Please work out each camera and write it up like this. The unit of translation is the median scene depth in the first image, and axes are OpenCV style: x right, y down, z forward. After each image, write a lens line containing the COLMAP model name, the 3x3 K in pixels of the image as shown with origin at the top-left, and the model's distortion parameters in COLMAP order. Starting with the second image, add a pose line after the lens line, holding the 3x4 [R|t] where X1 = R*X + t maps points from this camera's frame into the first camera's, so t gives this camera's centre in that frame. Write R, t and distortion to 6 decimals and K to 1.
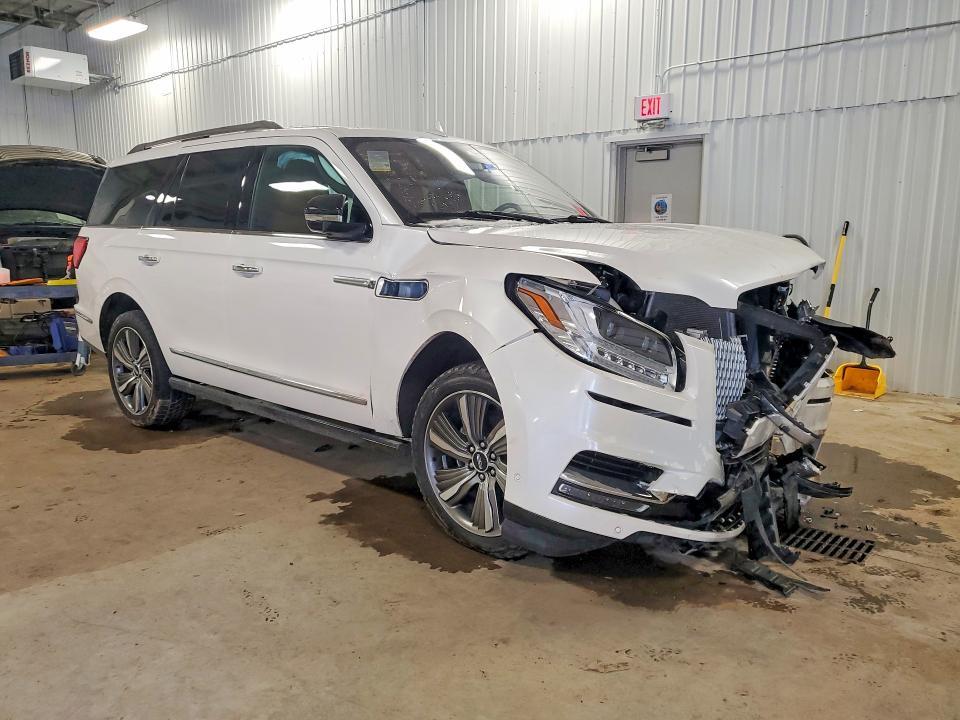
lens RADIAL K [[749.1, 0, 482.2], [0, 749.1, 357.1], [0, 0, 1]] dist [-0.009275, 0.050322]
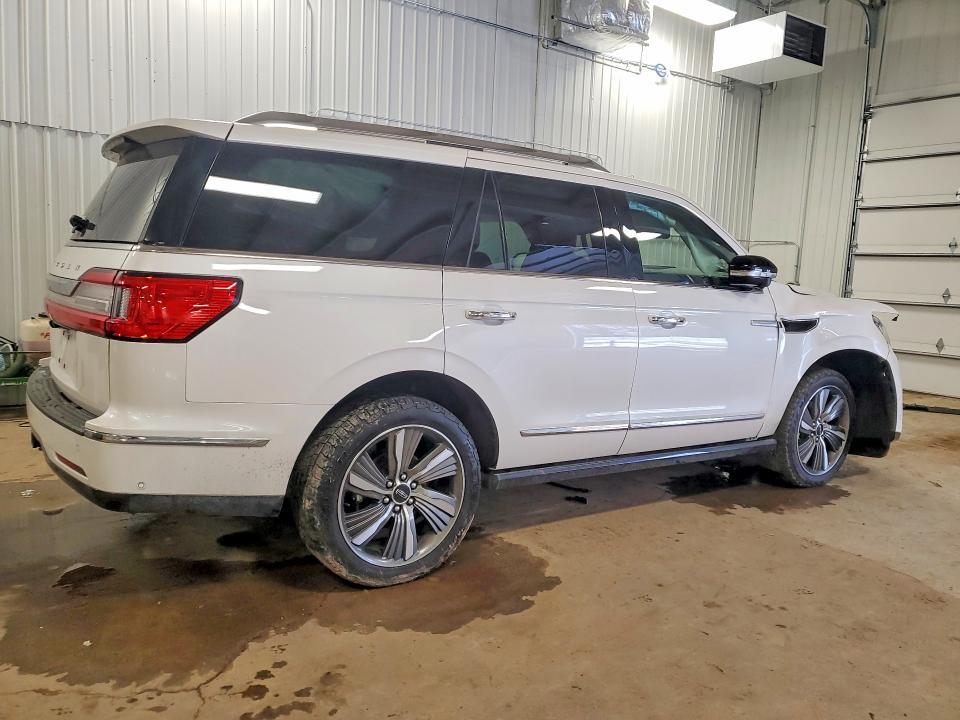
lens RADIAL K [[729.8, 0, 480.3], [0, 729.8, 371.2], [0, 0, 1]] dist [-0.001077, 0.001182]
pose [[0.254081, -0.122327, 0.959416, -1.383860], [0.119849, 0.988306, 0.094271, -0.181335], [-0.959729, 0.091032, 0.265770, 1.045096]]
